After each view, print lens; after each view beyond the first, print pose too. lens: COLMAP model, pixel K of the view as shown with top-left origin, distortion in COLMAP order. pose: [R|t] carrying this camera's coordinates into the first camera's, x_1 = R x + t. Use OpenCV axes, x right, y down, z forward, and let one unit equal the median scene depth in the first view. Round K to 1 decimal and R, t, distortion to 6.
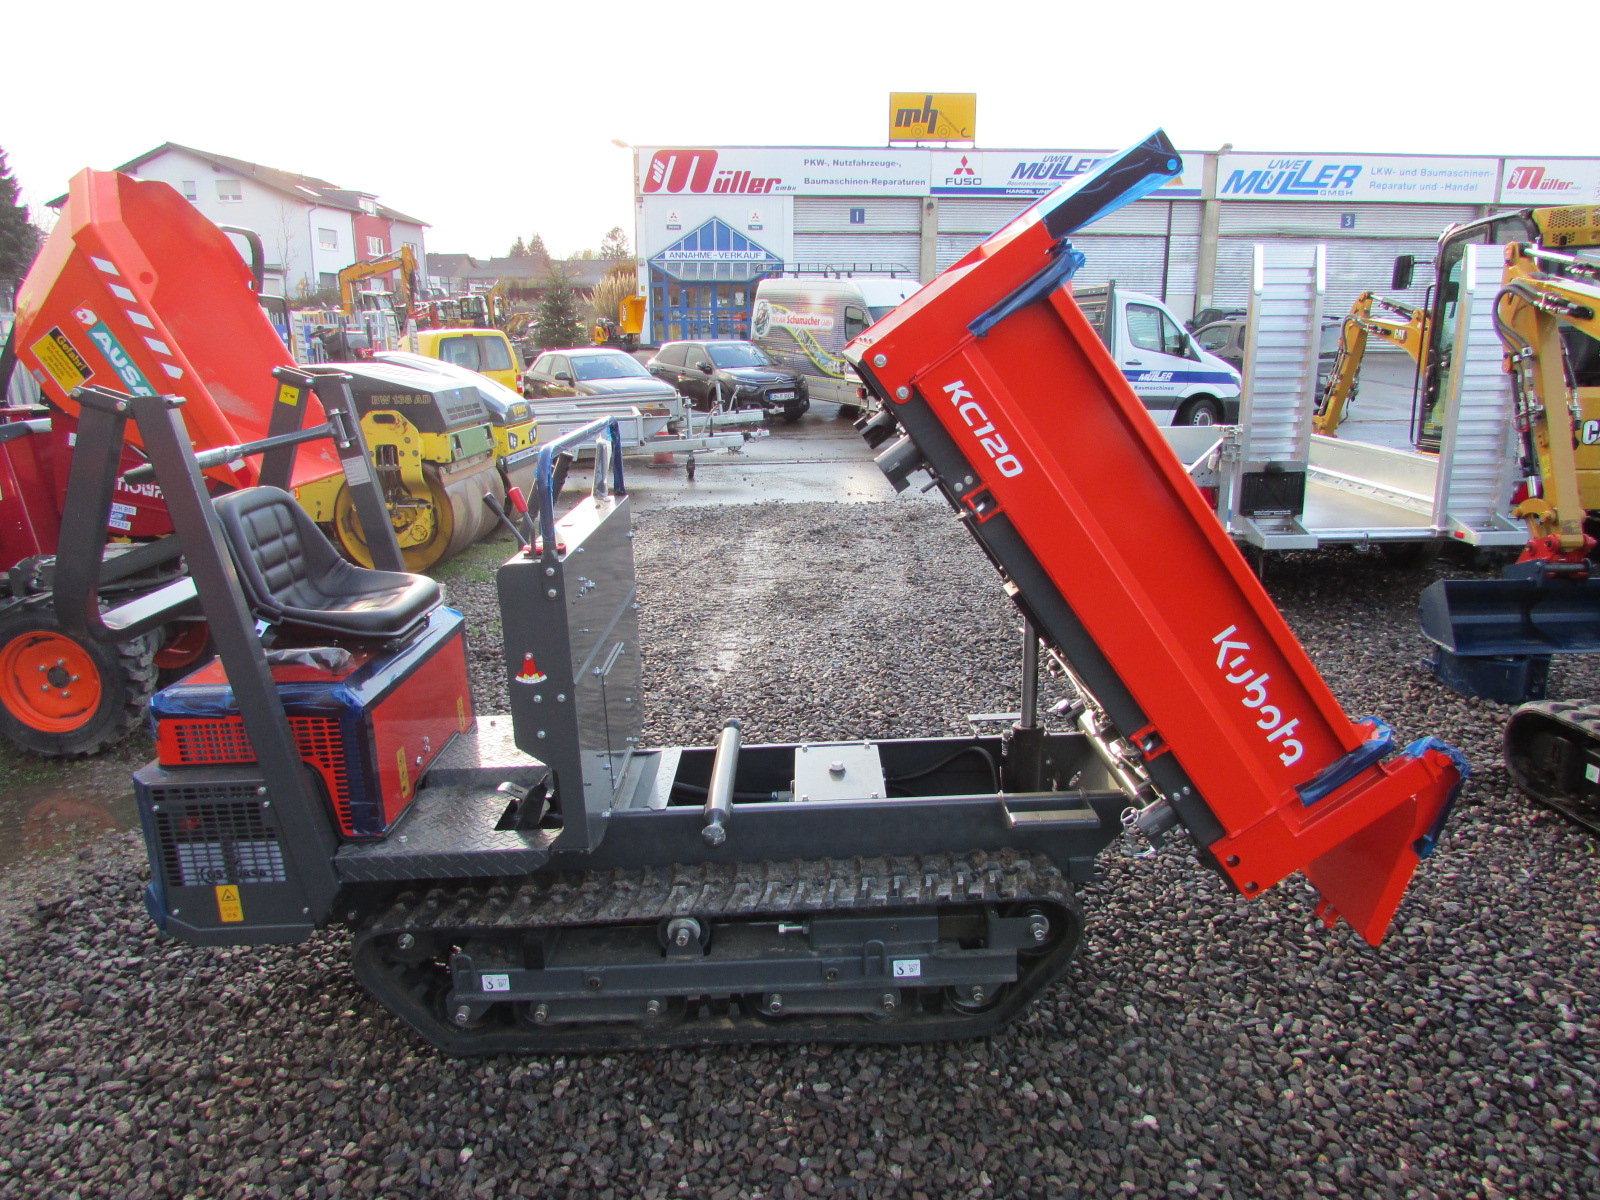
lens RADIAL K [[1124.2, 0, 793.6], [0, 1124.2, 597.8], [0, 0, 1]] dist [-0.029525, 0.011970]
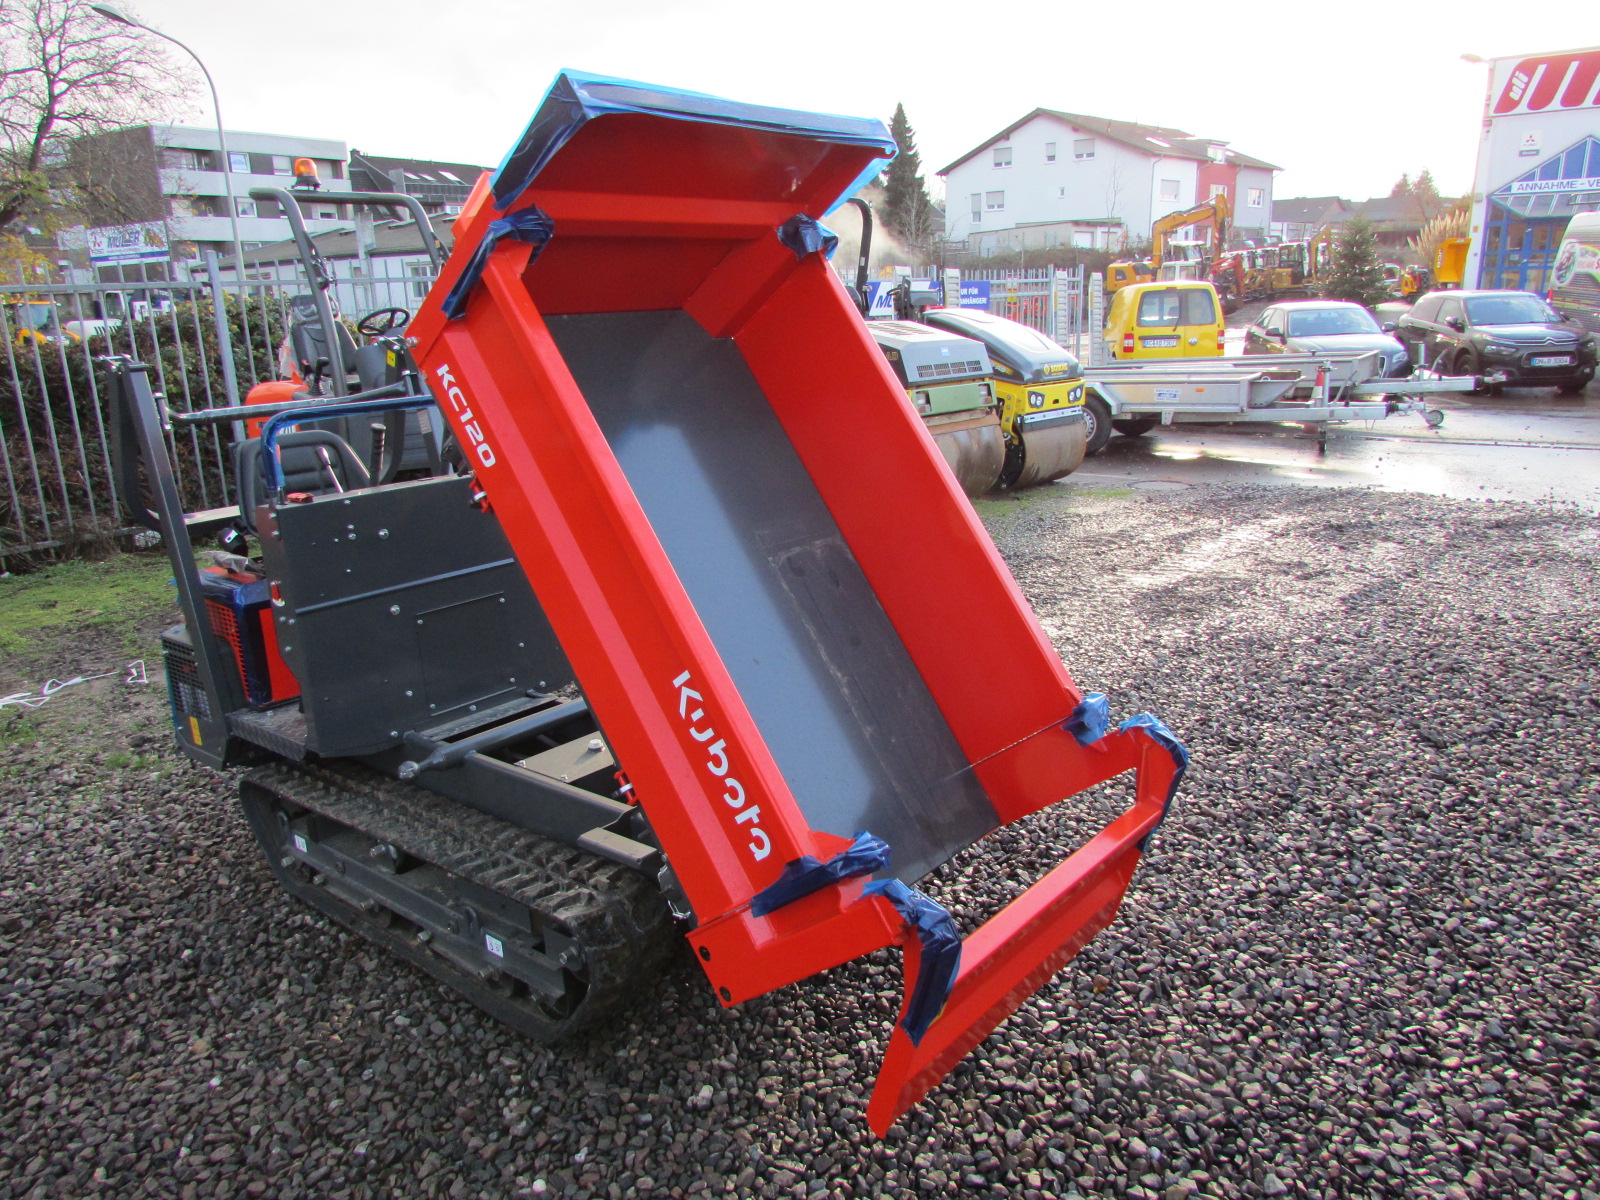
lens RADIAL K [[1124.2, 0, 793.6], [0, 1124.2, 597.8], [0, 0, 1]] dist [-0.029525, 0.011970]
pose [[0.767017, 0.156353, -0.622285, 0.290825], [-0.129994, 0.987609, 0.087915, -0.033496], [0.628321, 0.013461, 0.777838, 0.123408]]
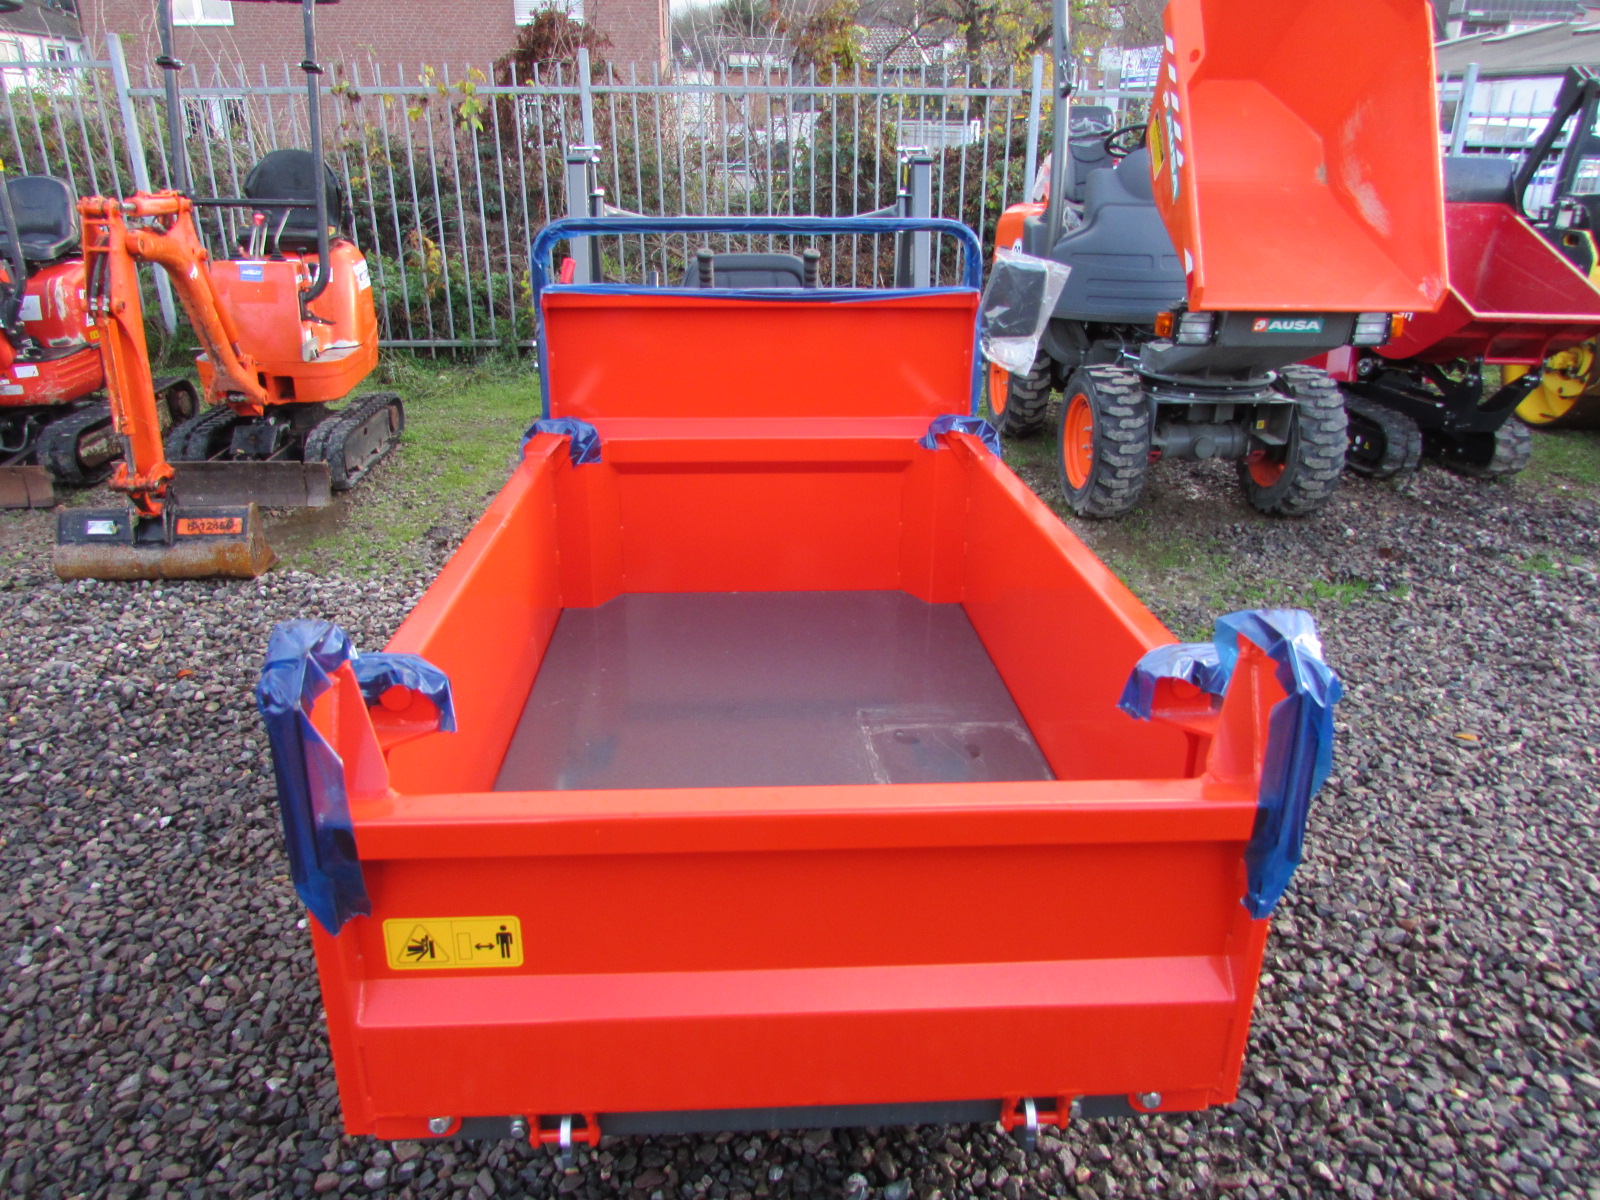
lens RADIAL K [[1137.2, 0, 801.5], [0, 1137.2, 596.5], [0, 0, 1]] dist [-0.018574, 0.003200]
pose [[0.076934, 0.388237, -0.918343, 0.249845], [-0.247807, 0.899615, 0.359560, -0.072180], [0.965750, 0.199910, 0.165419, 0.324729]]
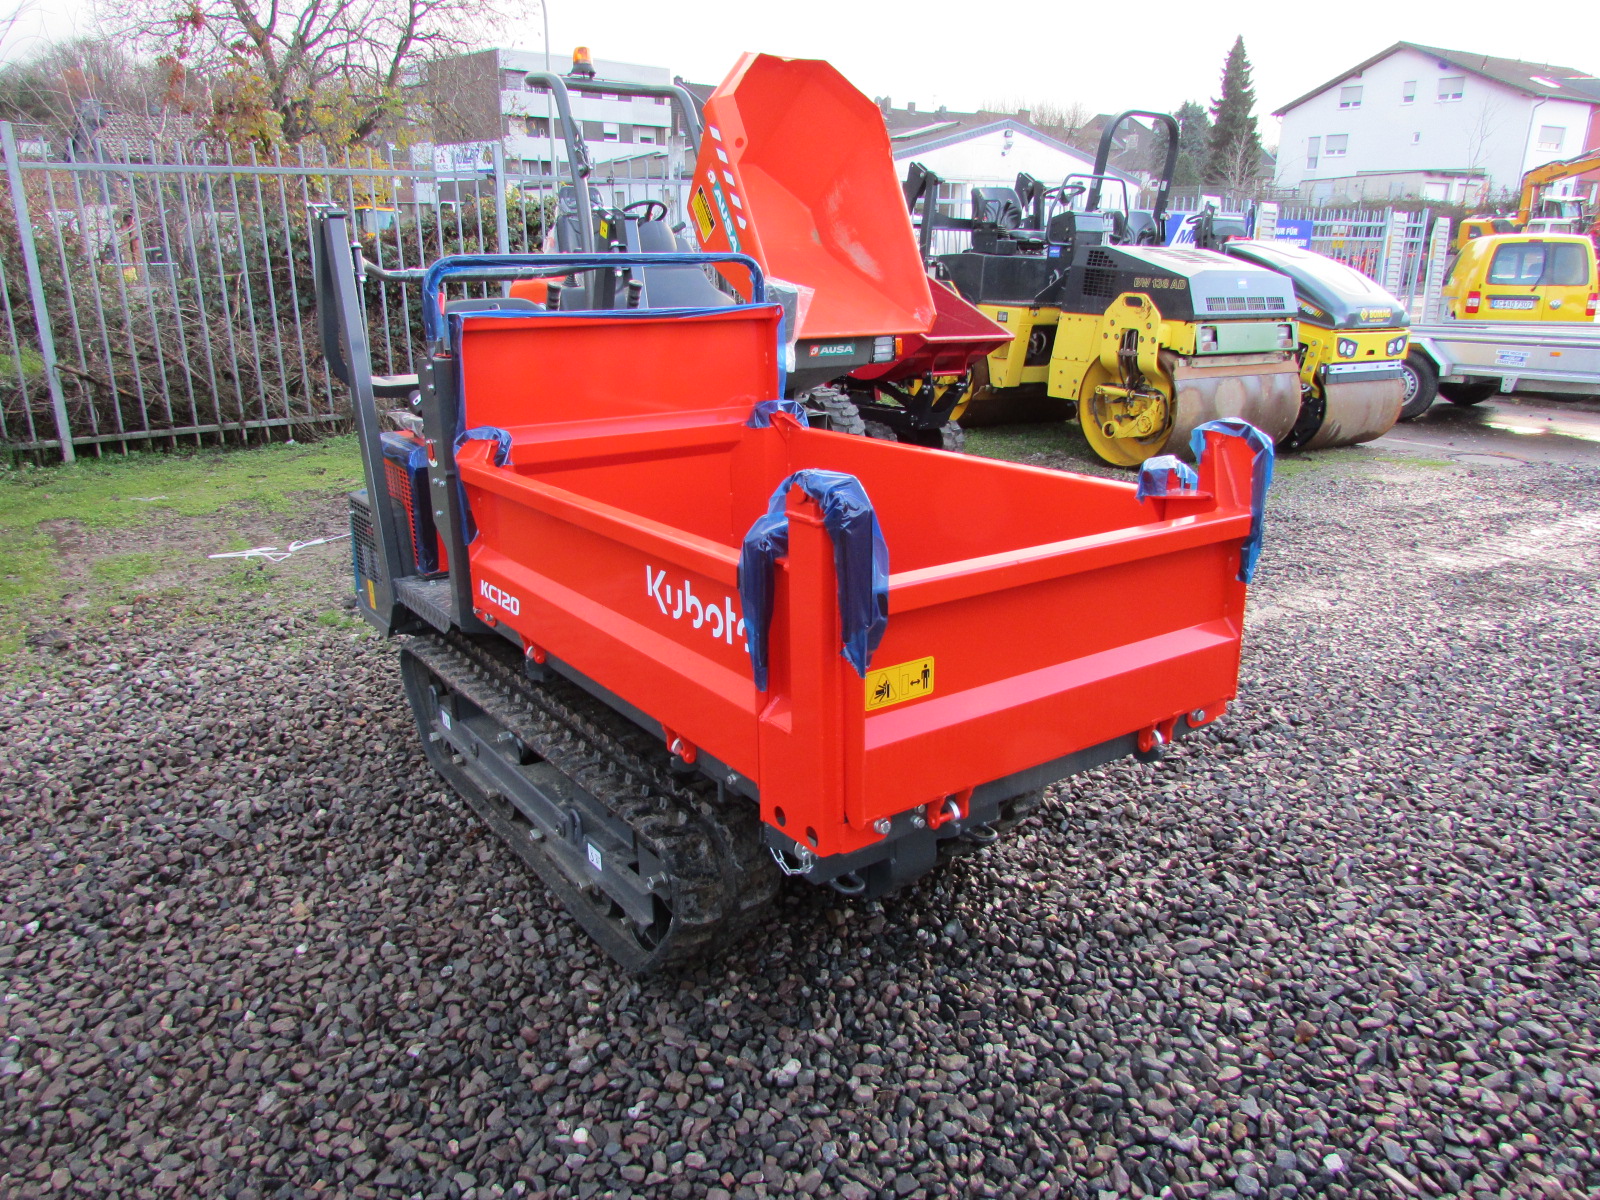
lens RADIAL K [[1124.2, 0, 793.6], [0, 1124.2, 597.8], [0, 0, 1]] dist [-0.029525, 0.011970]
pose [[0.580942, 0.267986, -0.768563, 0.276032], [-0.208688, 0.961722, 0.177595, -0.022720], [0.786738, 0.057217, 0.614630, 0.179501]]
